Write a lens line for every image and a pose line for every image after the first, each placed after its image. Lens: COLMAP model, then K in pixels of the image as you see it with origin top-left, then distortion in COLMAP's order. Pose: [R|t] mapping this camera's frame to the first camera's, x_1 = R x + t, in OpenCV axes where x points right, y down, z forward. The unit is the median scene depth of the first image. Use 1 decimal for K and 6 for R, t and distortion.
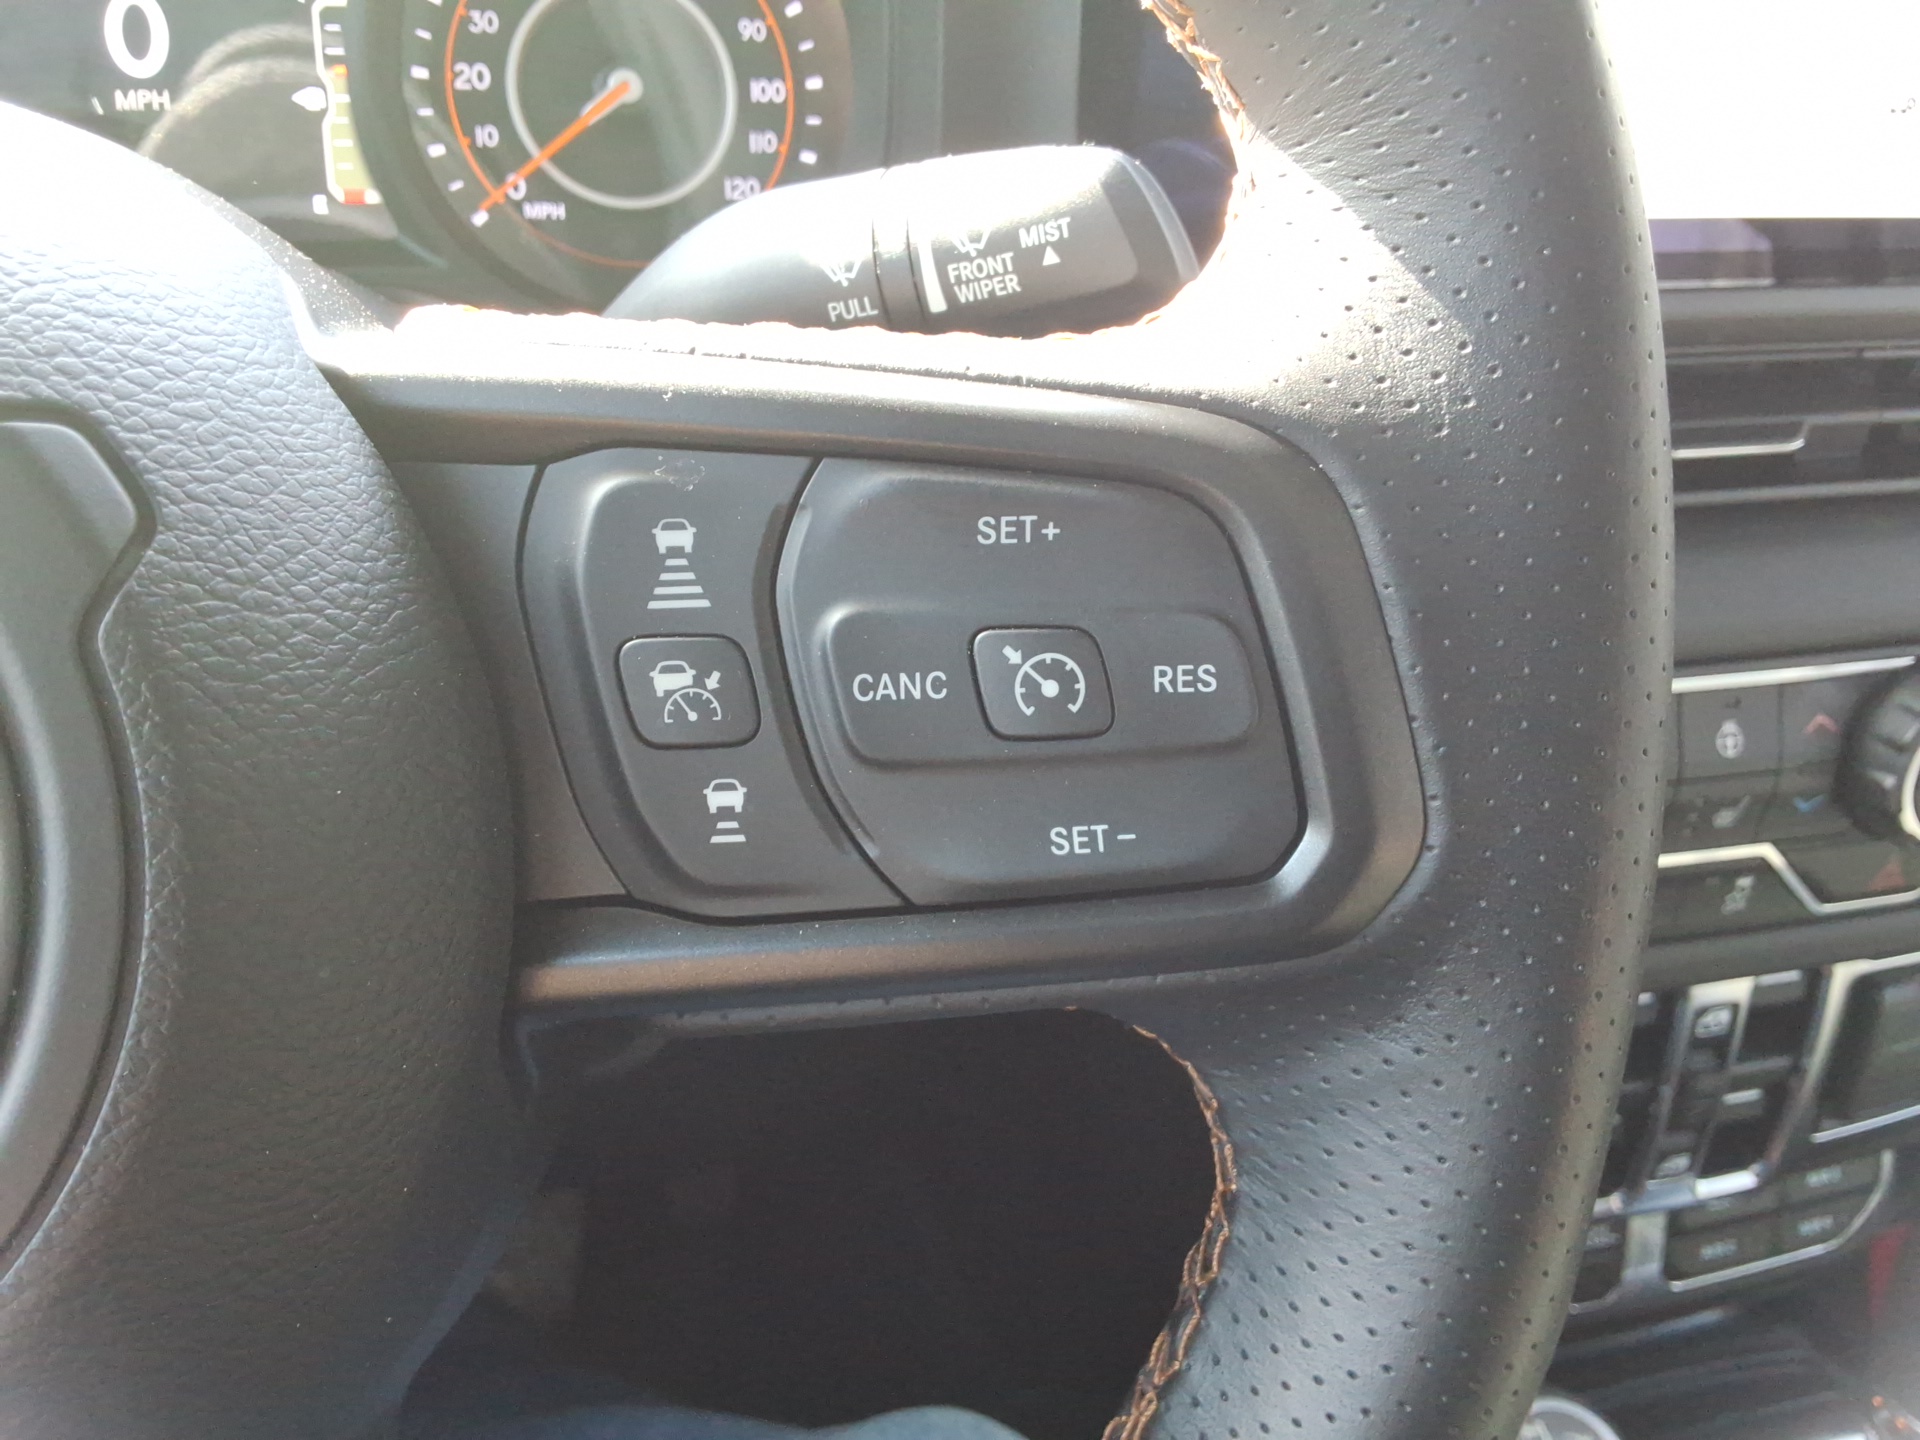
lens RADIAL K [[1536.7, 0, 979.3], [0, 1536.7, 712.6], [0, 0, 1]] dist [0.106261, -0.159092]
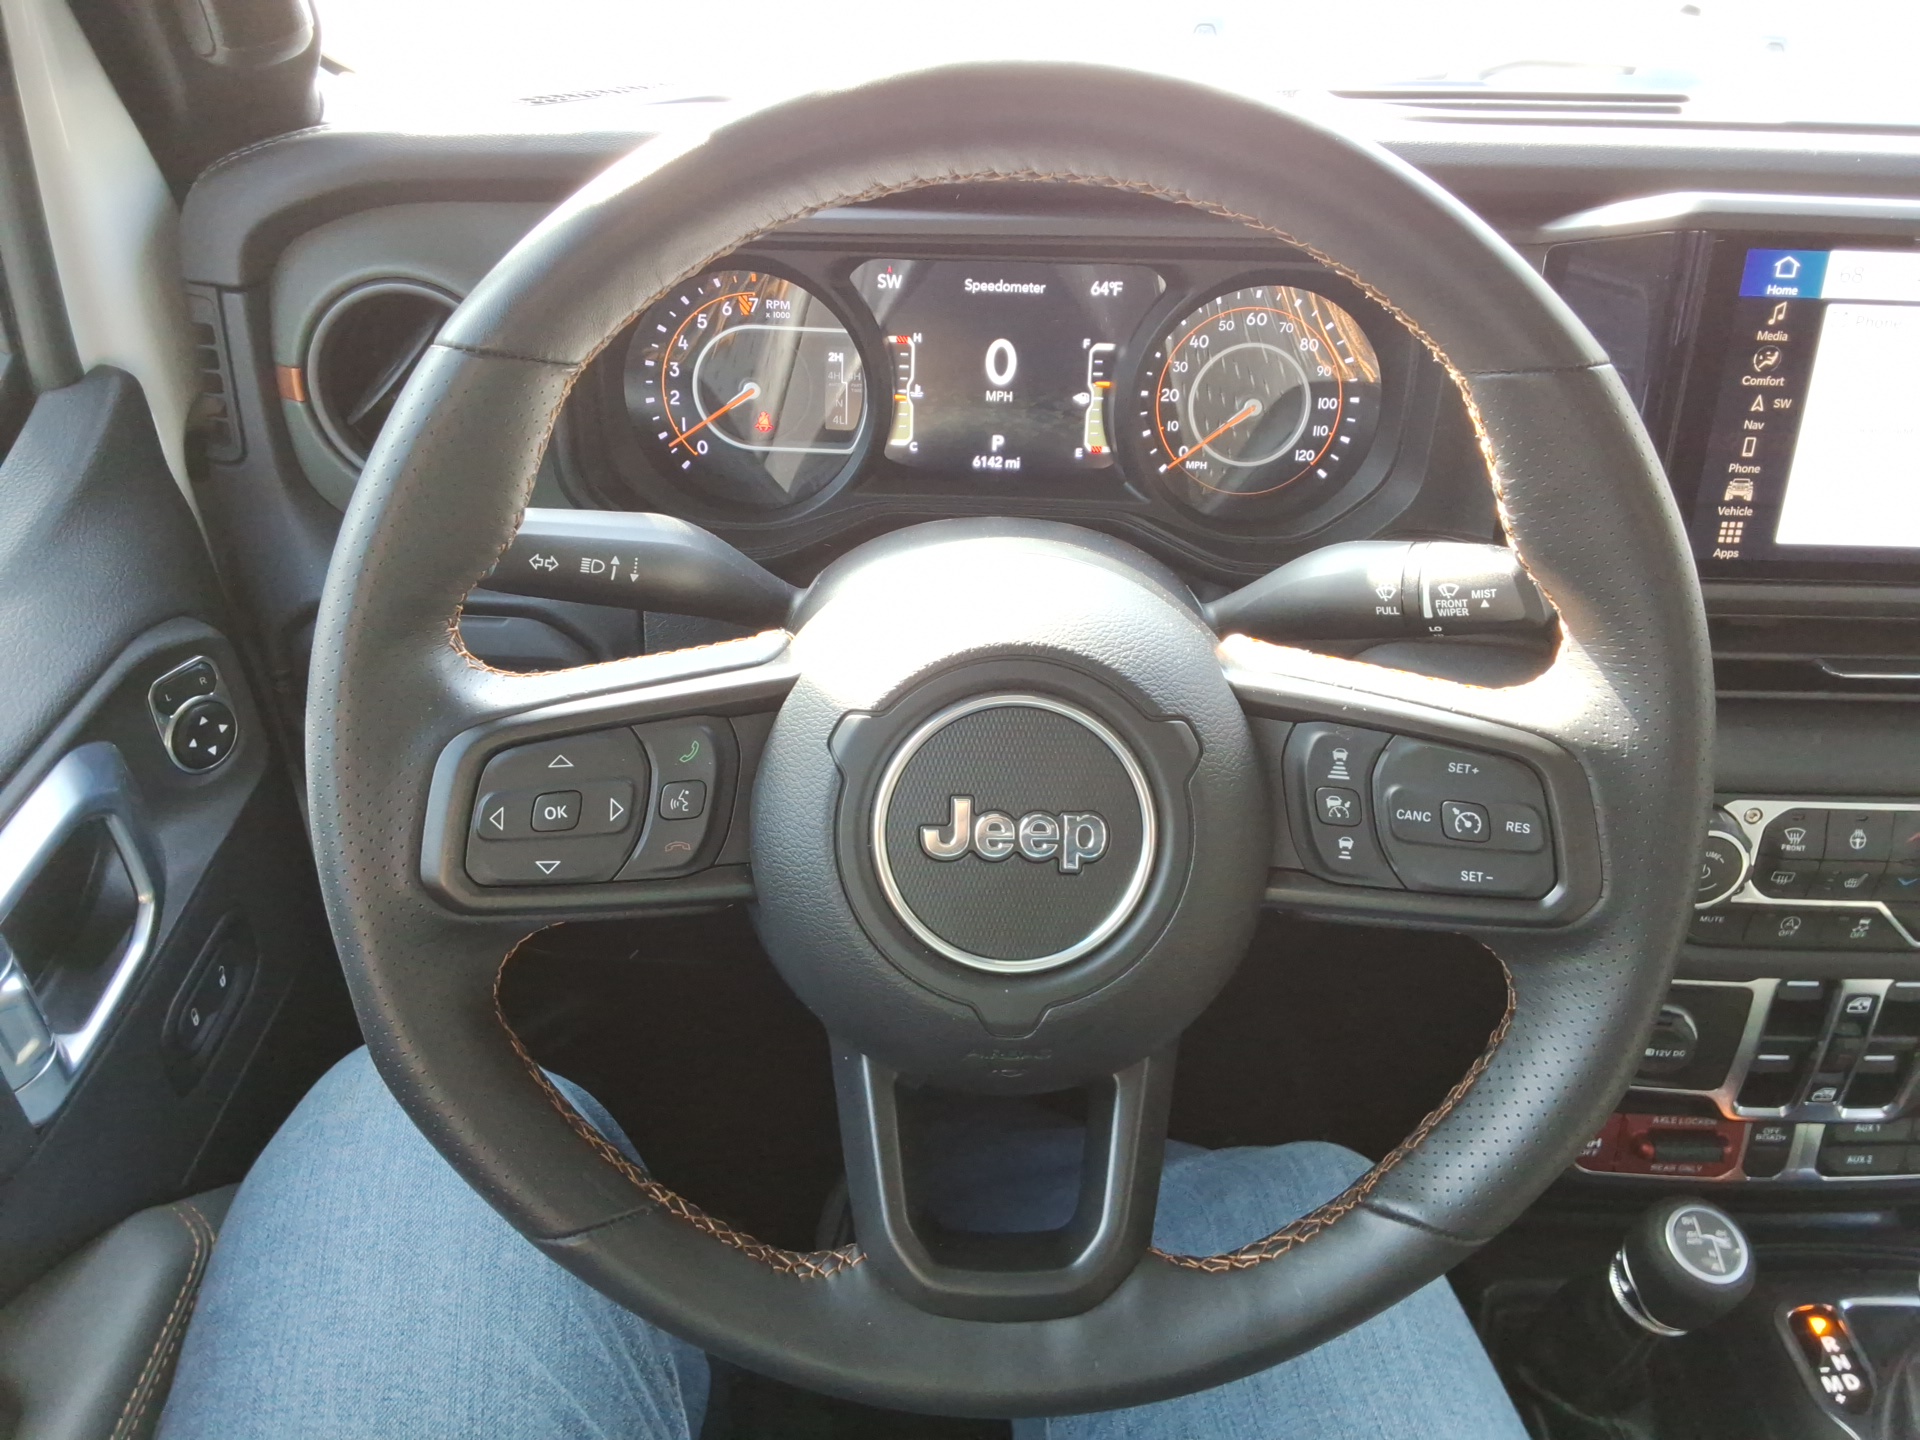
lens RADIAL K [[1536.7, 0, 976.9], [0, 1536.7, 704.1], [0, 0, 1]] dist [0.106261, -0.159092]
pose [[0.969424, 0.120496, -0.213769, -0.108888], [-0.106629, 0.991444, 0.075295, -0.154683], [0.221013, -0.050199, 0.973978, -0.873357]]
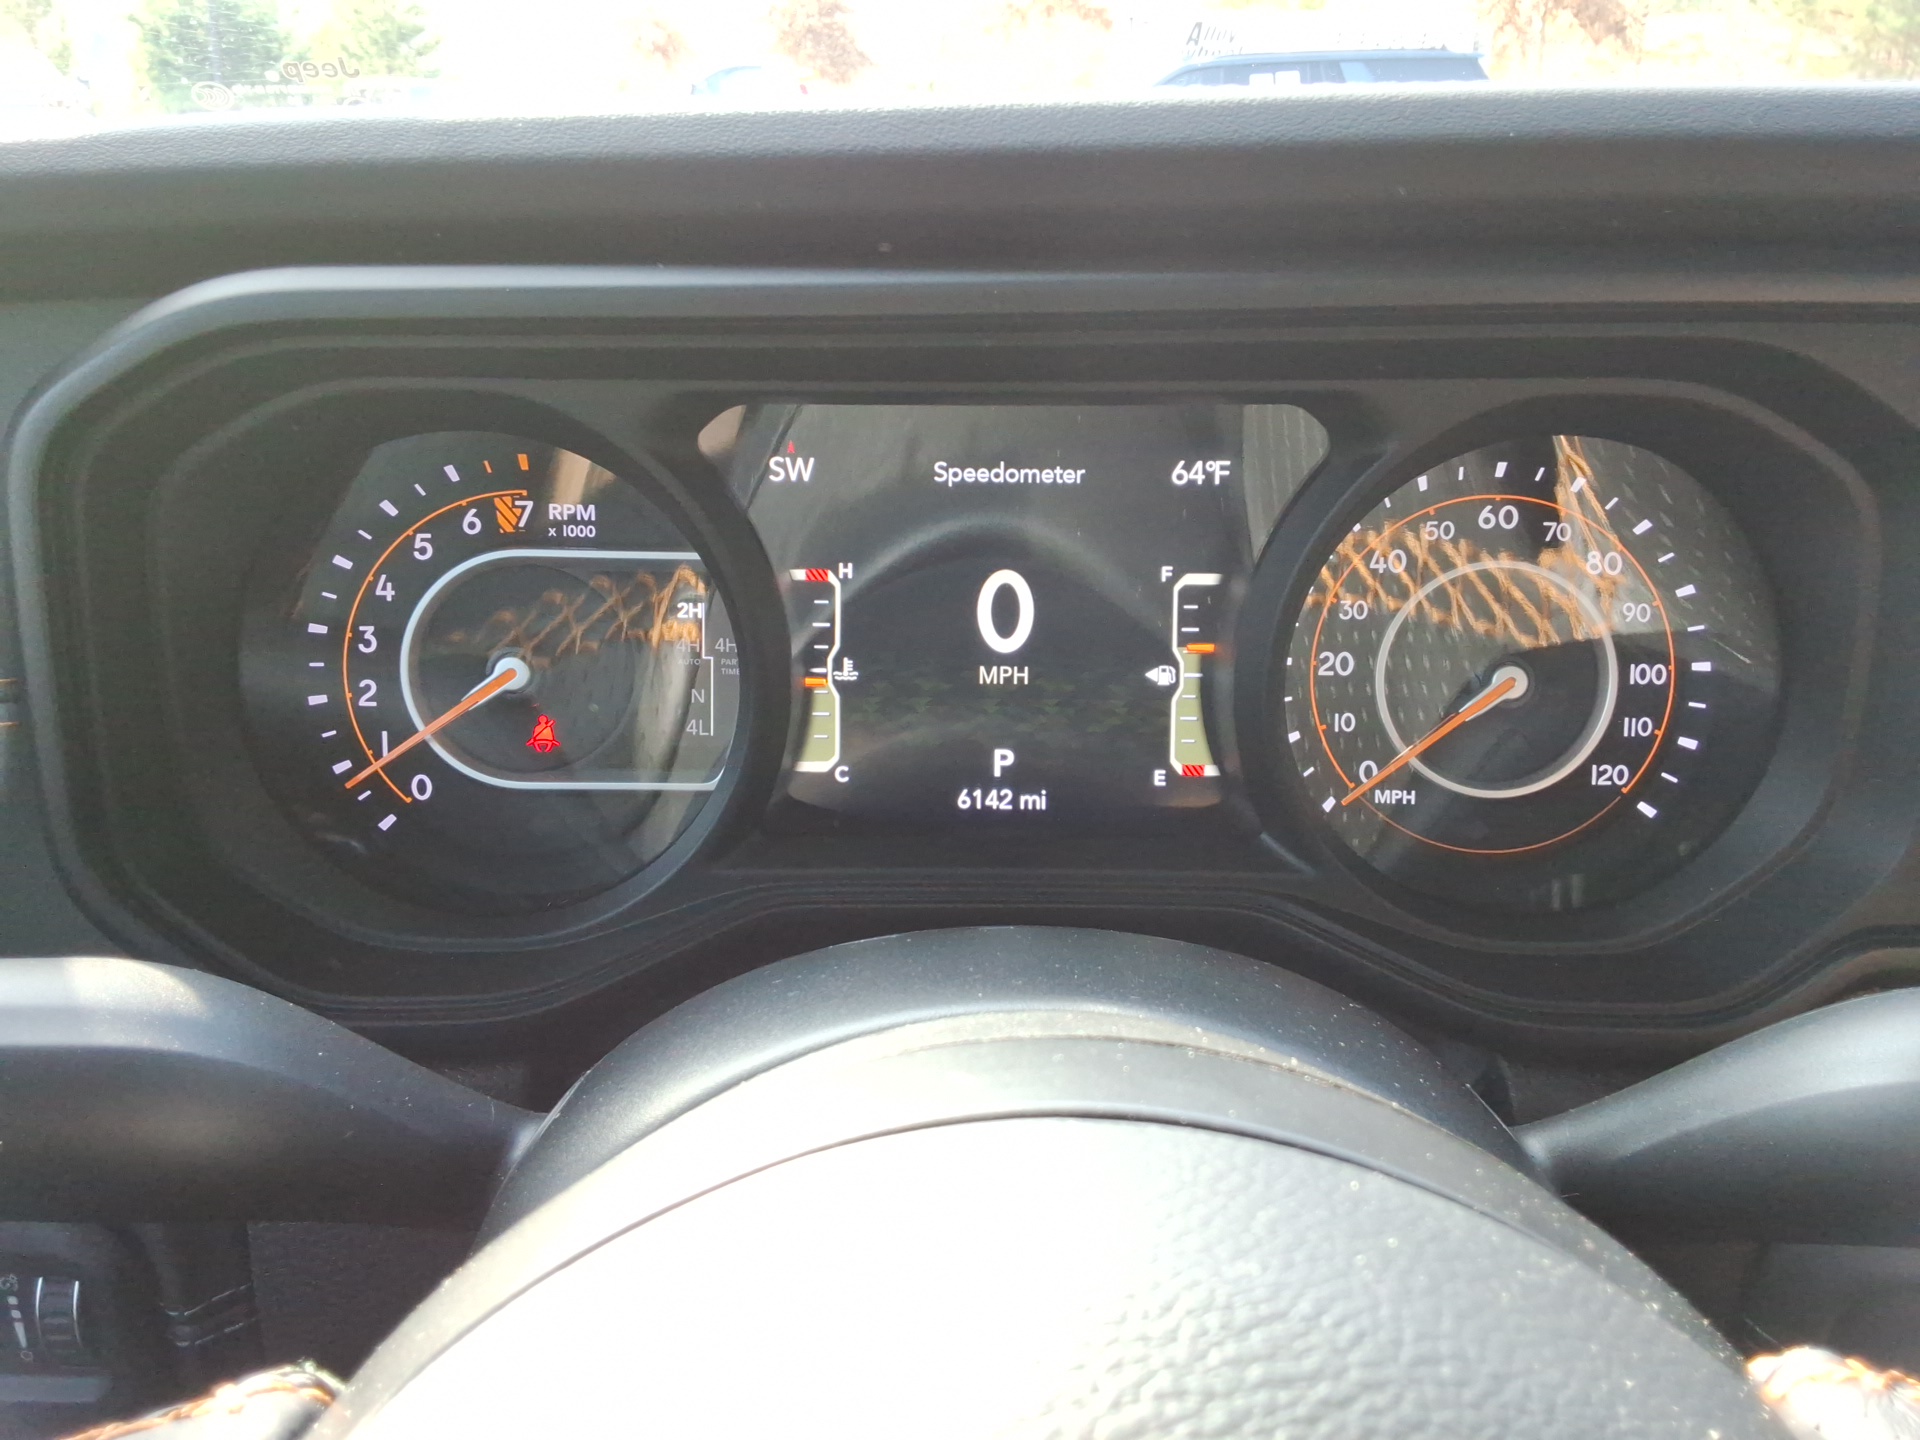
lens RADIAL K [[1536.7, 0, 986.1], [0, 1536.7, 681.8], [0, 0, 1]] dist [0.106261, -0.159092]
pose [[0.969522, 0.045540, -0.240736, -0.304249], [-0.083418, 0.985225, -0.149577, -0.235900], [0.230367, 0.165100, 0.958996, 0.039898]]
